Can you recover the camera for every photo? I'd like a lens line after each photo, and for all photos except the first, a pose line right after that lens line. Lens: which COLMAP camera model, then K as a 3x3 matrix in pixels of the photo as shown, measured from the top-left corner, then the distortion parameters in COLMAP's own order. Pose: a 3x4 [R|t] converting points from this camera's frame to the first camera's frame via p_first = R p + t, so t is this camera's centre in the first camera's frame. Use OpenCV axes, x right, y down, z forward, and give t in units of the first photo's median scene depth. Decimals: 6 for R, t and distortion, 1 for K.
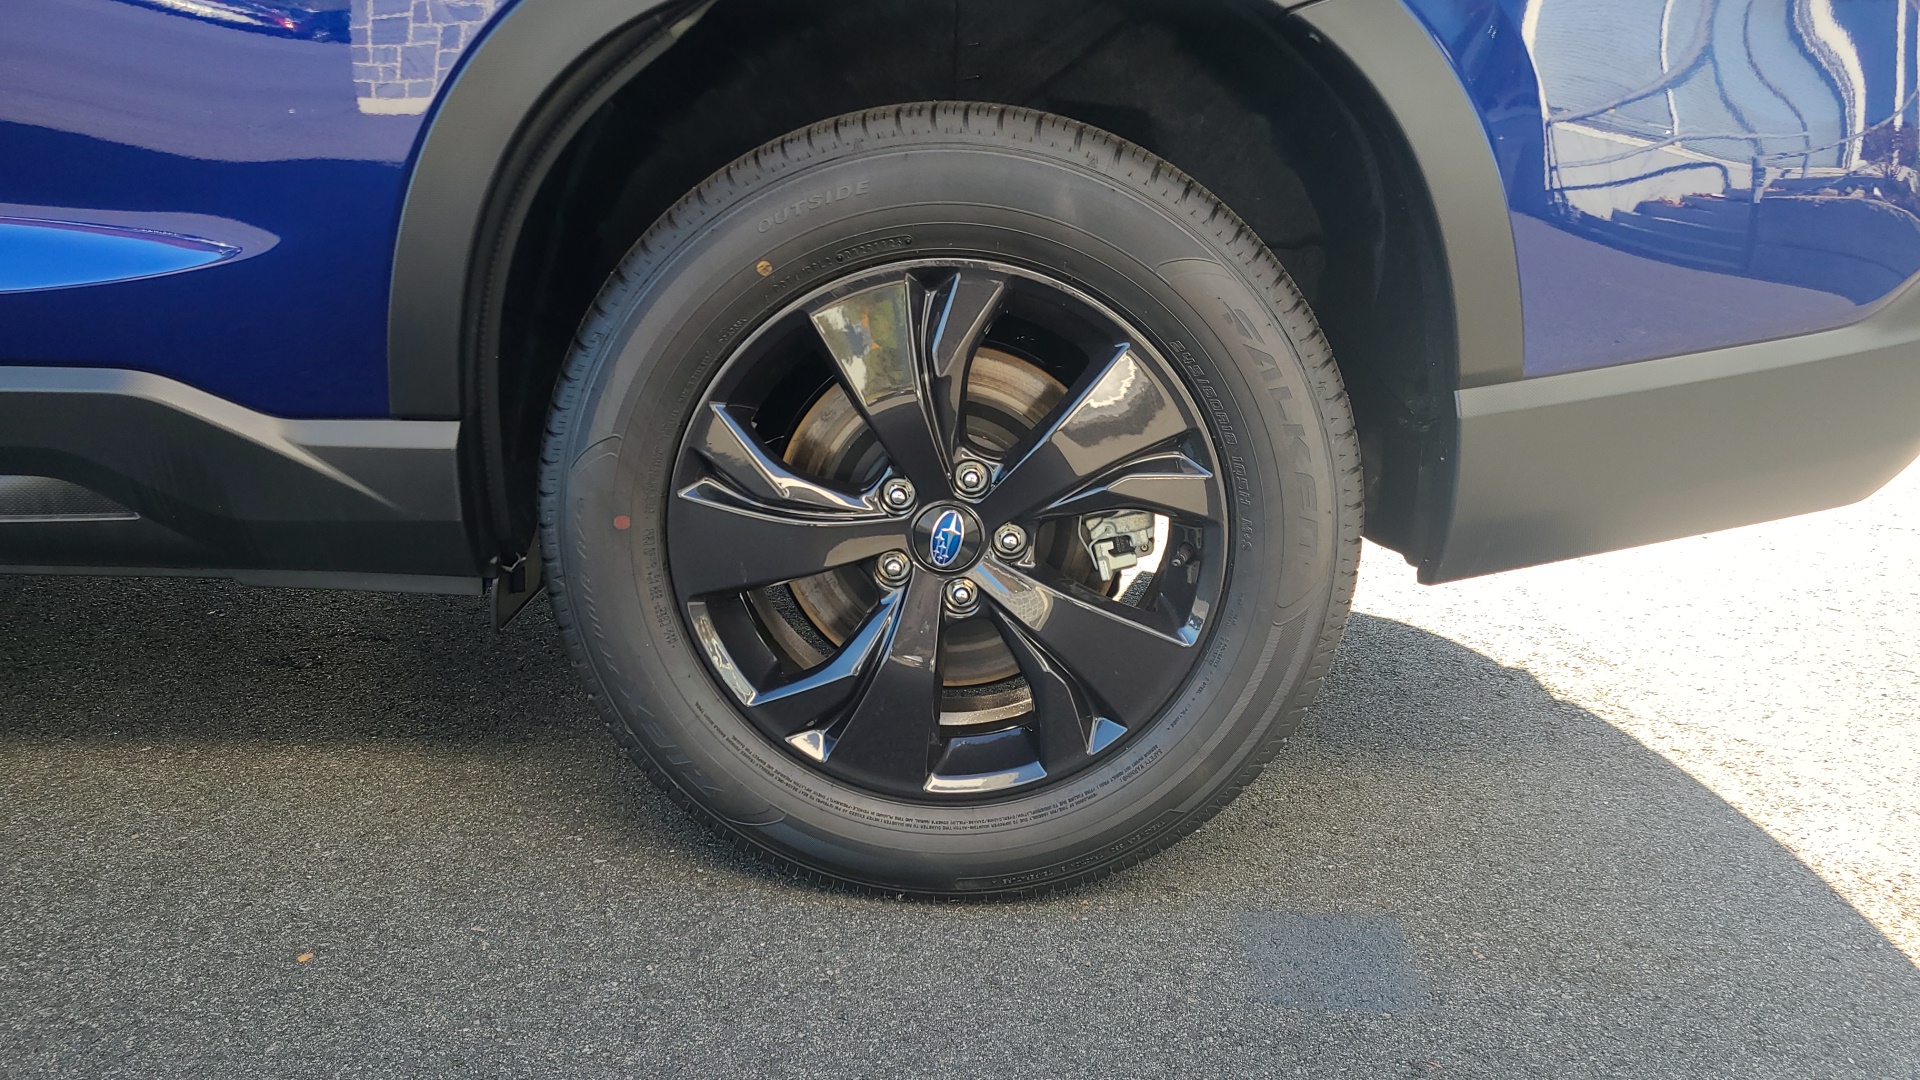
lens RADIAL K [[1430.2, 0, 946.6], [0, 1430.2, 542.6], [0, 0, 1]] dist [0.071828, -0.027357]
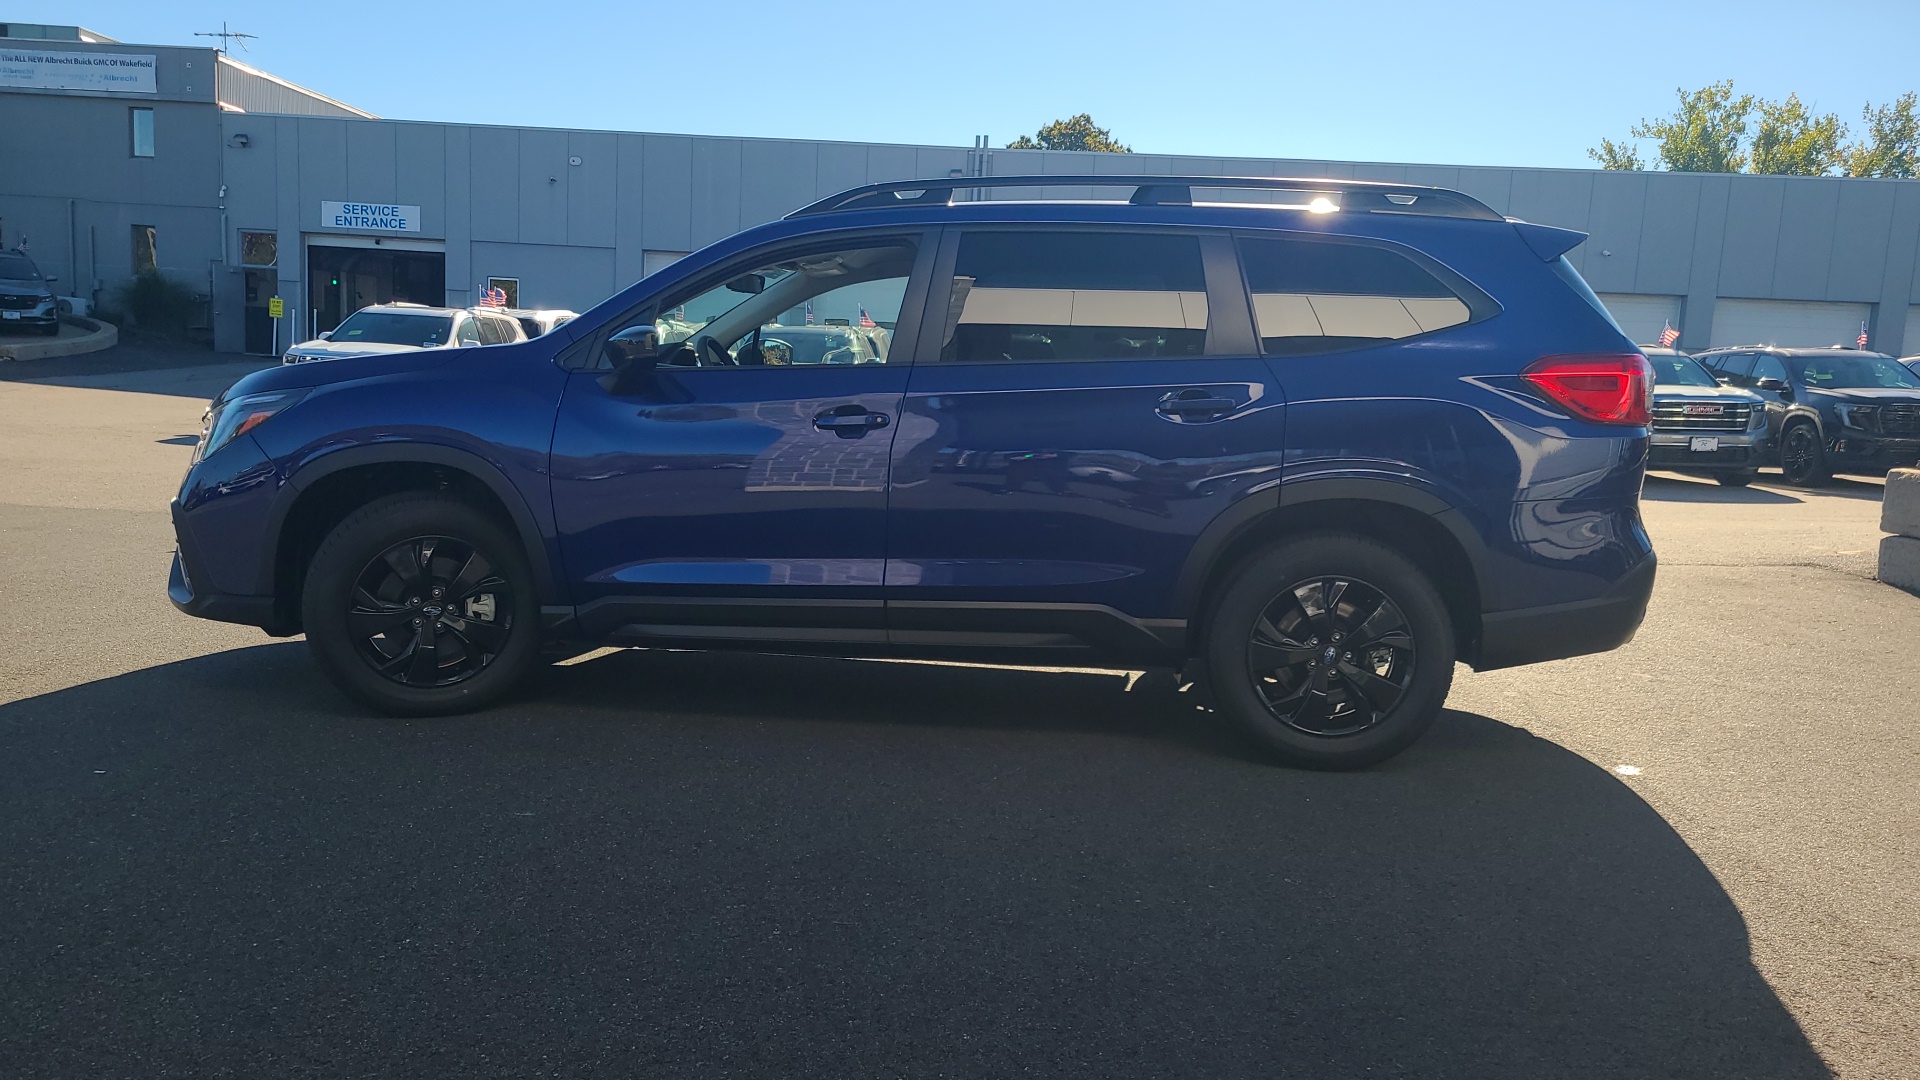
lens RADIAL K [[1430.2, 0, 932.4], [0, 1430.2, 571.6], [0, 0, 1]] dist [0.071828, -0.027357]
pose [[0.997982, 0.007110, -0.063097, -0.728751], [-0.014073, 0.993765, -0.110600, 0.190859], [0.061918, 0.111265, 0.991860, -2.475654]]
